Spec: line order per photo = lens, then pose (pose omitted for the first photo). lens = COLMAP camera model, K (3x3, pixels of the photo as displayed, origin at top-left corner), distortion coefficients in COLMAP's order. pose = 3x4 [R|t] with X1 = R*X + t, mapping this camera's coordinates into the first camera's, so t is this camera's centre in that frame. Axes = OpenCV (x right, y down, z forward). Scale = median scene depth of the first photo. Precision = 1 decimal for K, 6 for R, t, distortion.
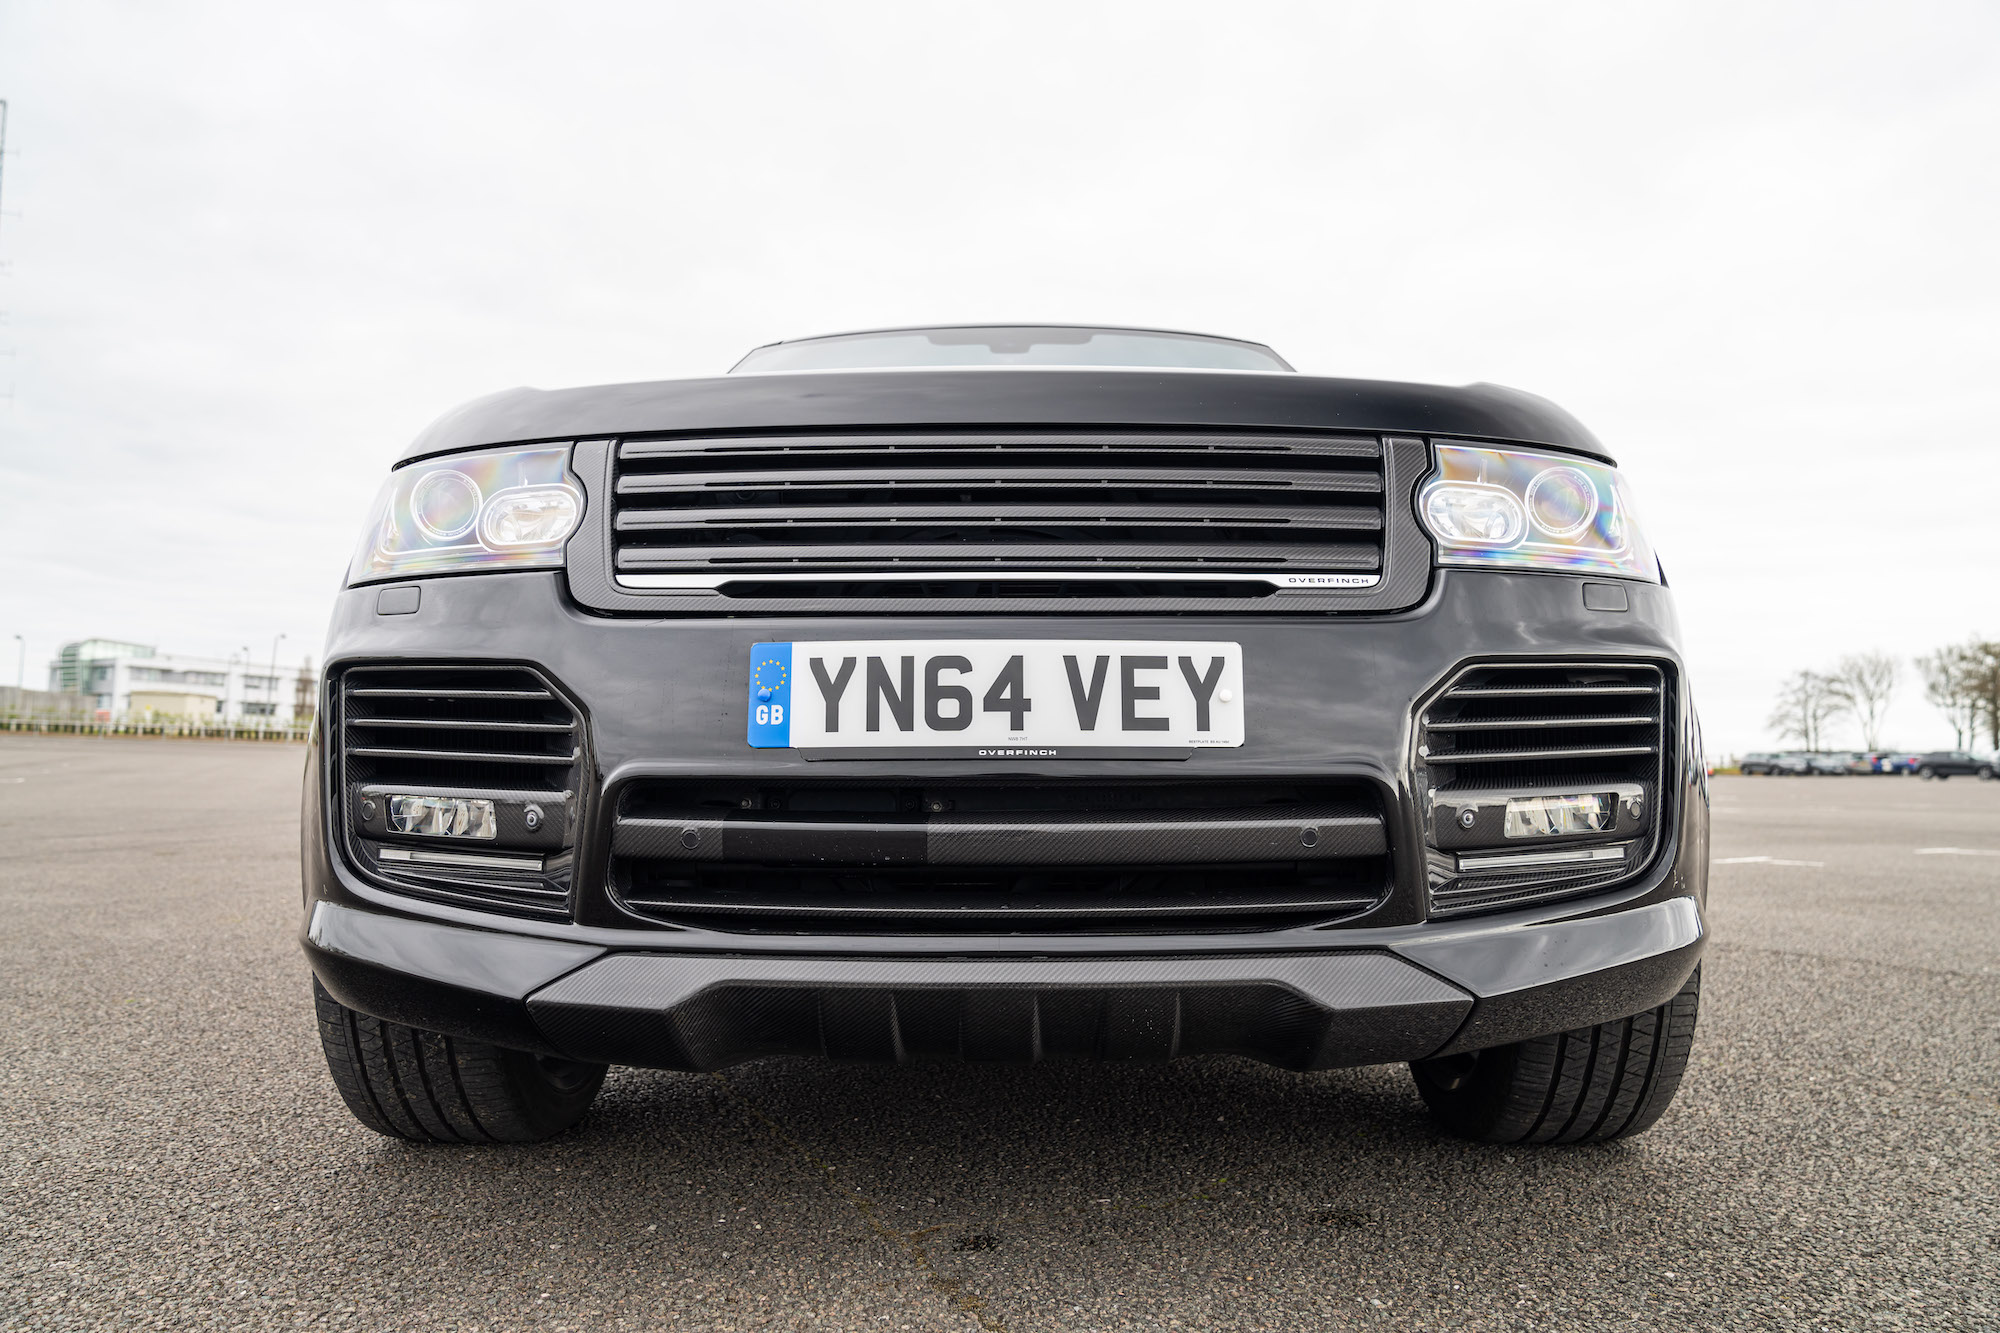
lens RADIAL K [[1402.7, 0, 1000.0], [0, 1402.7, 666.5], [0, 0, 1]] dist [-0.004465, -0.001461]
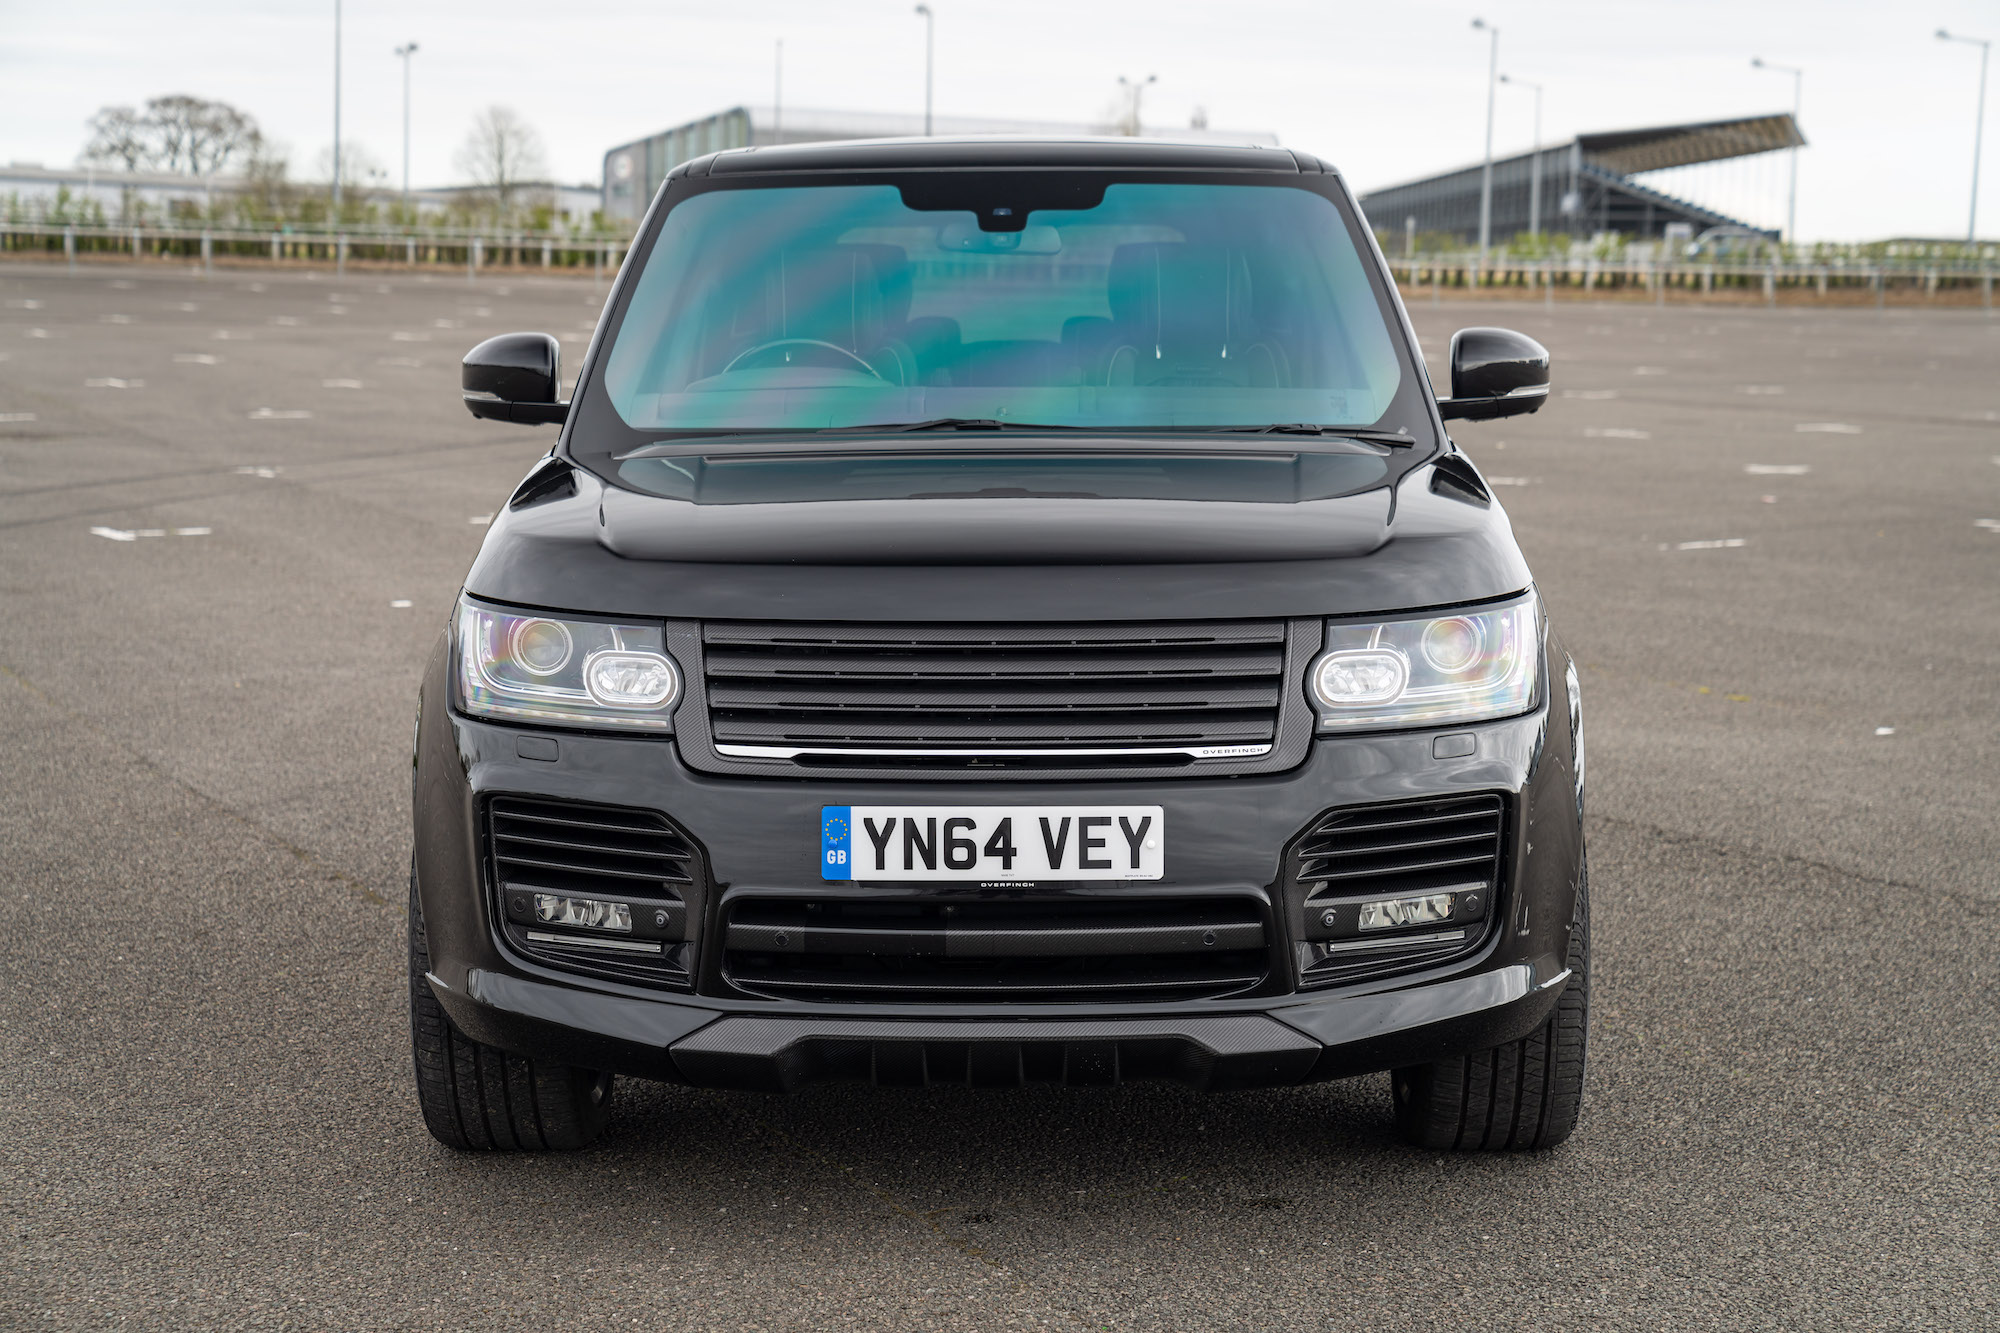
lens RADIAL K [[3755.2, 0, 1000.0], [0, 3755.2, 666.5], [0, 0, 1]] dist [0.272058, -1.915293]
pose [[0.999996, -0.000782, 0.002702, -0.005526], [0.000267, 0.982667, 0.185380, -0.862644], [-0.002800, -0.185379, 0.982663, -2.729435]]
